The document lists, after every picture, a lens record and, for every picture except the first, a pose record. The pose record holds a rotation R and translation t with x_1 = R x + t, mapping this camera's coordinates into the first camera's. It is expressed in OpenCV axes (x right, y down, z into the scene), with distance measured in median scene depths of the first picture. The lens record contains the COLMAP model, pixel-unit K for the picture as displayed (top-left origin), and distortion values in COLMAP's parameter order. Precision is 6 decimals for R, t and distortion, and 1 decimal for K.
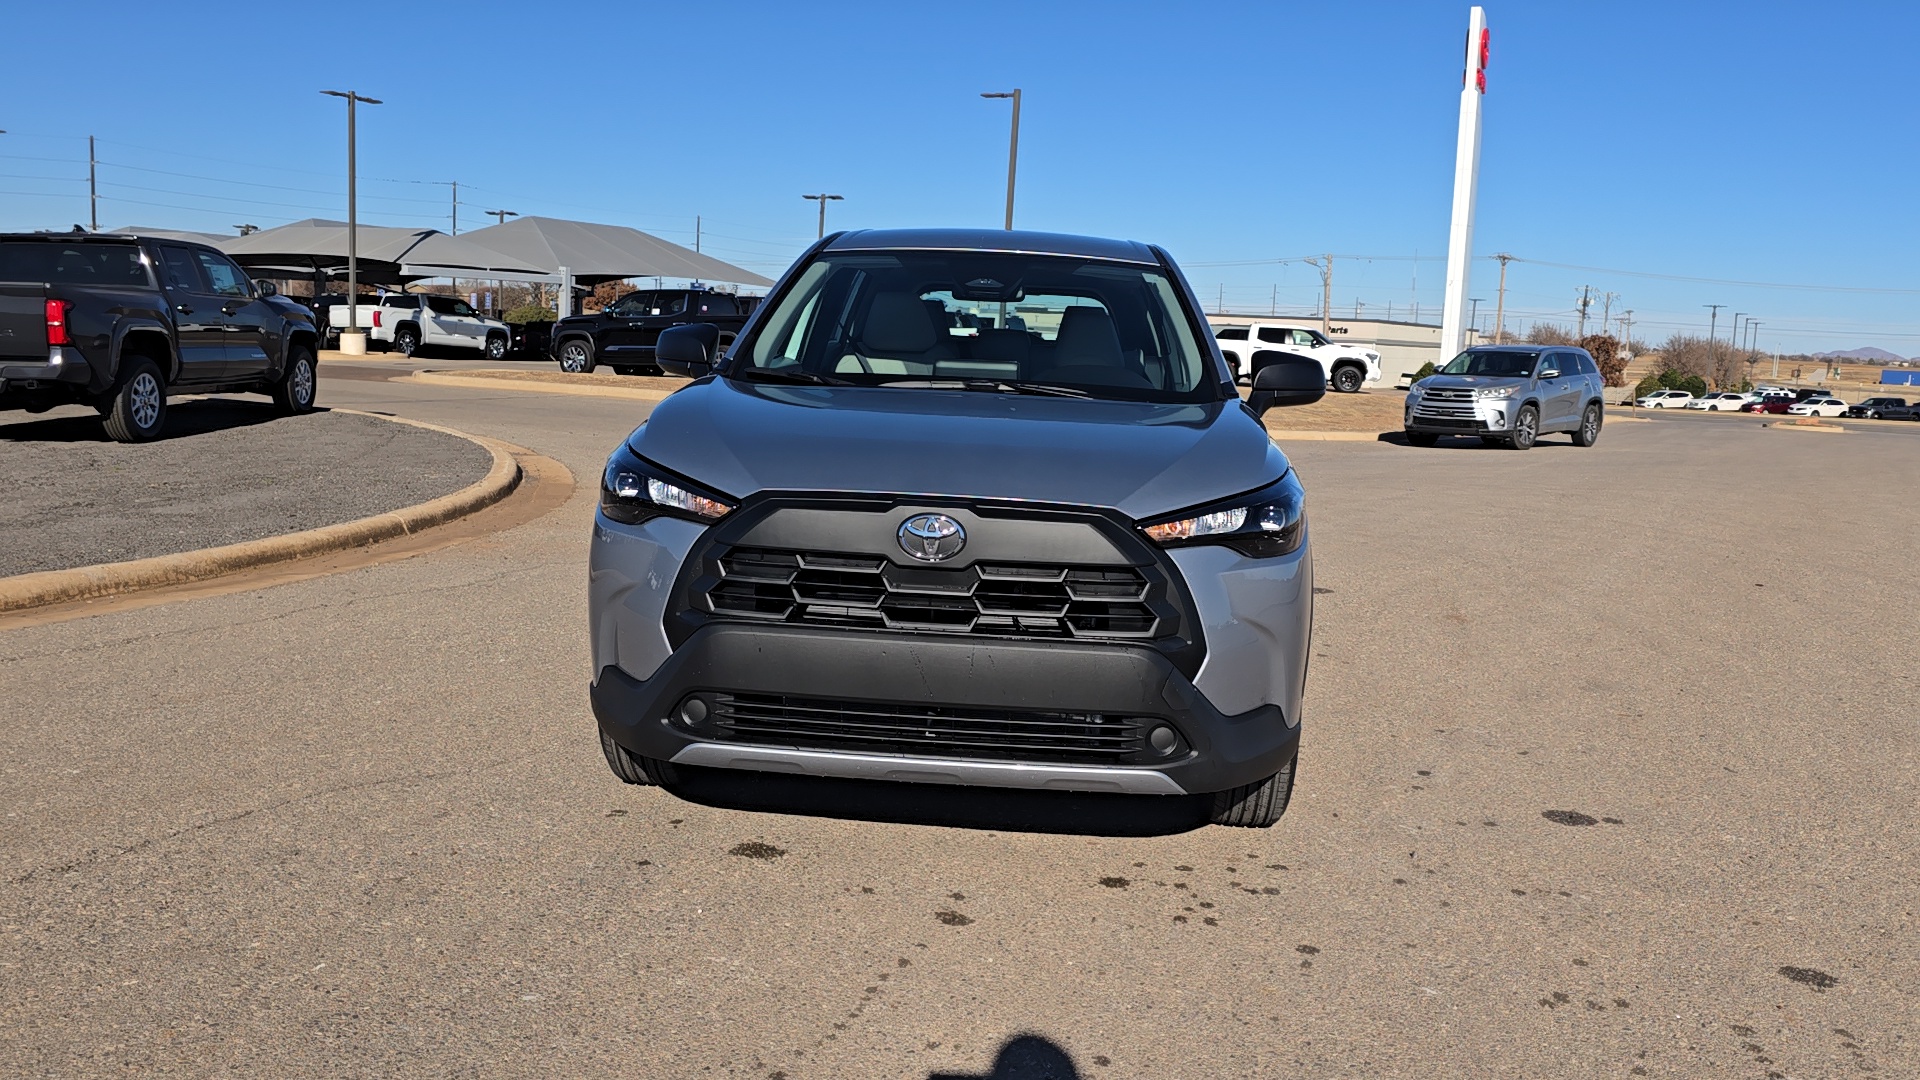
lens RADIAL K [[1610.1, 0, 962.7], [0, 1610.1, 540.4], [0, 0, 1]] dist [0.003688, -0.009330]
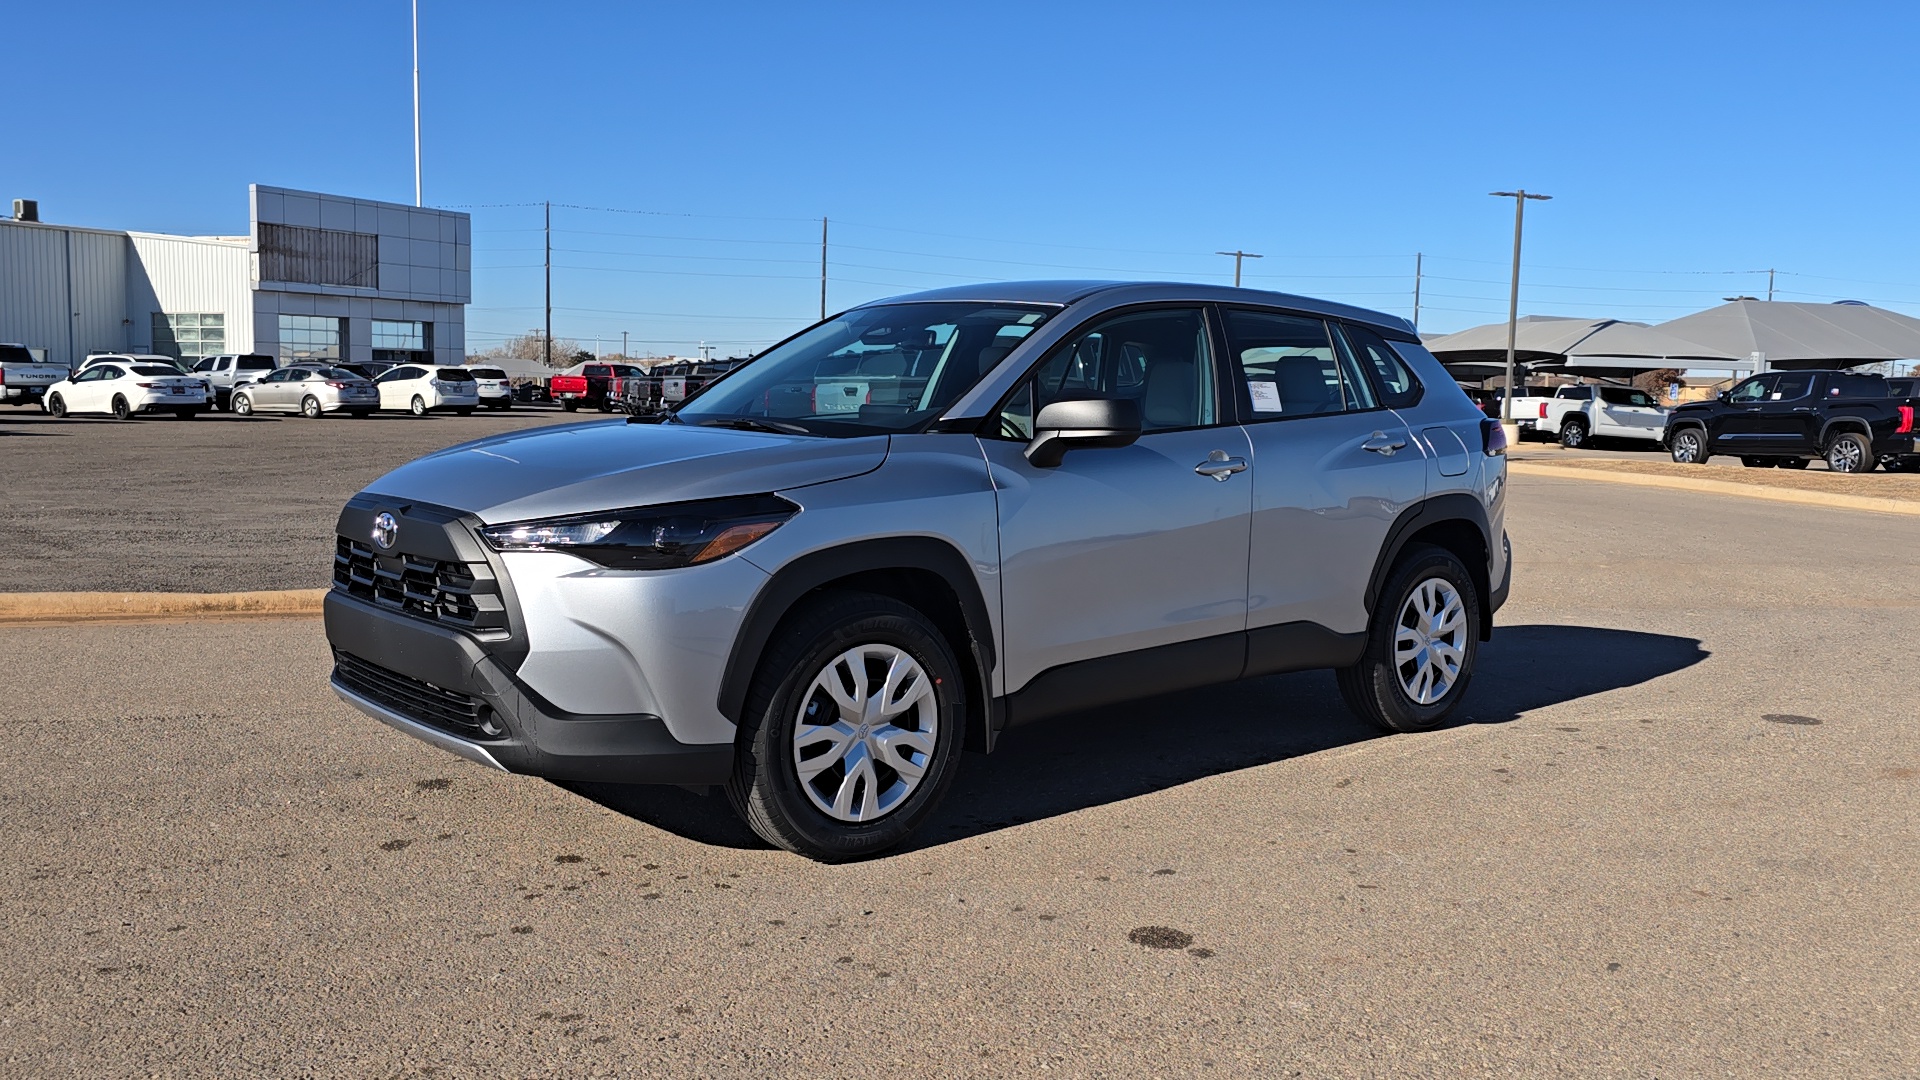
lens RADIAL K [[1610.1, 0, 955.0], [0, 1610.1, 539.9], [0, 0, 1]] dist [0.003688, -0.009330]
pose [[0.704234, 0.044935, -0.708545, 0.095685], [-0.087581, 0.995871, -0.023892, -0.000262], [0.704545, 0.078880, 0.705261, 0.035253]]
